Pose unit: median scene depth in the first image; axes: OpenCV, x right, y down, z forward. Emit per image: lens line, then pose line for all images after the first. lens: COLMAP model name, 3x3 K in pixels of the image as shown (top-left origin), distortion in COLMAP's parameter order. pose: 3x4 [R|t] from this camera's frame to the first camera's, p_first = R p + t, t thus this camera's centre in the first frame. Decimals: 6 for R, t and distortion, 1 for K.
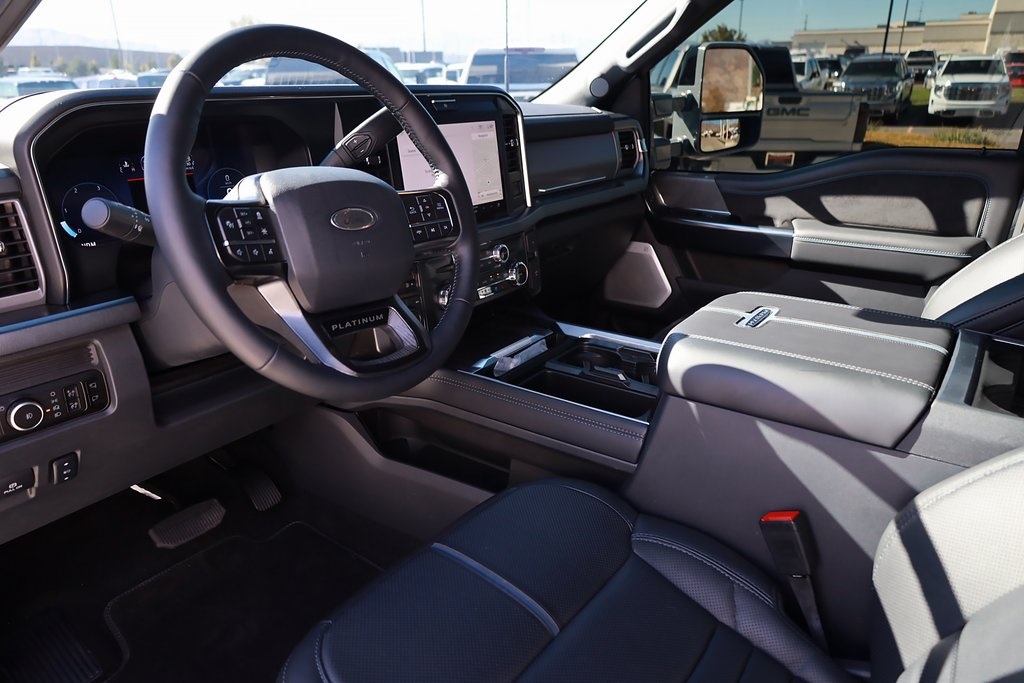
lens RADIAL K [[698.3, 0, 512.0], [0, 698.3, 341.5], [0, 0, 1]] dist [0.001586, 0.000292]
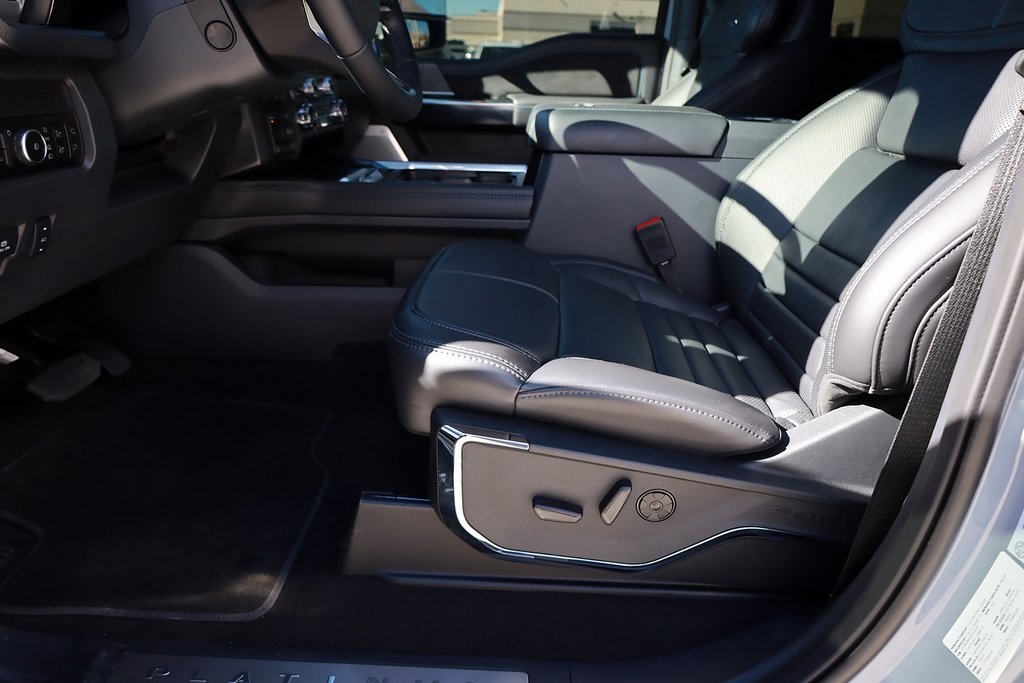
lens RADIAL K [[706.5, 0, 512.0], [0, 706.5, 341.5], [0, 0, 1]] dist [-0.040210, 0.002093]
pose [[0.837576, -0.173214, 0.518134, -0.365107], [0.162496, 0.984470, 0.066434, 0.206777], [-0.521595, 0.028551, 0.852715, -0.024188]]
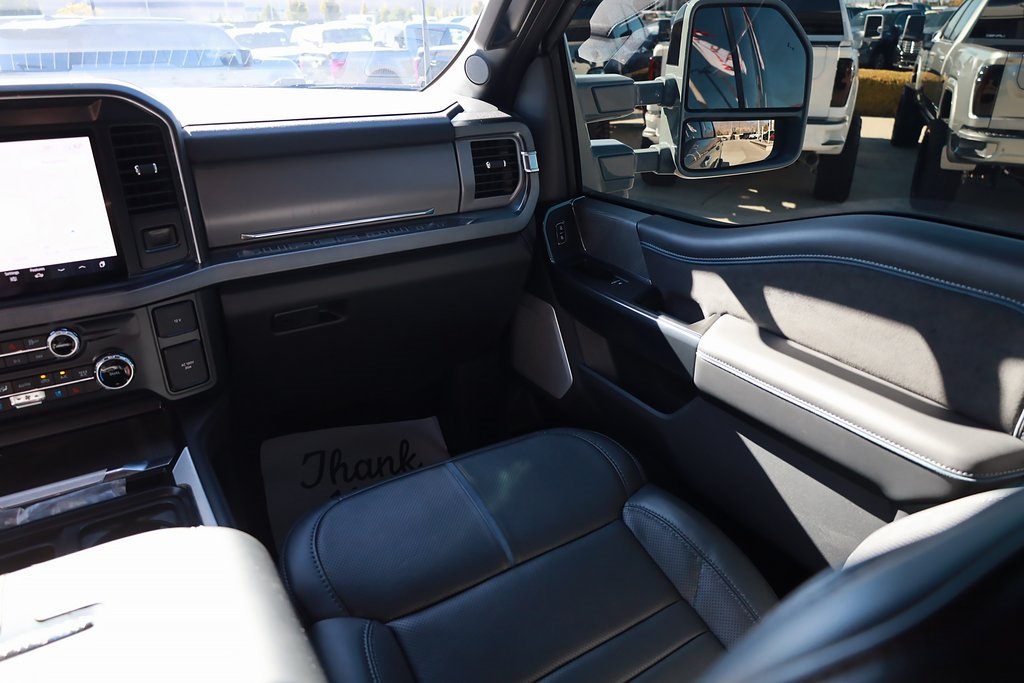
lens RADIAL K [[694.7, 0, 512.0], [0, 694.7, 341.5], [0, 0, 1]] dist [-0.008339, -0.001130]
pose [[0.923451, 0.161592, -0.348032, 0.561957], [-0.137290, 0.986102, 0.093568, -0.230858], [0.358315, -0.038624, 0.932801, 0.508243]]
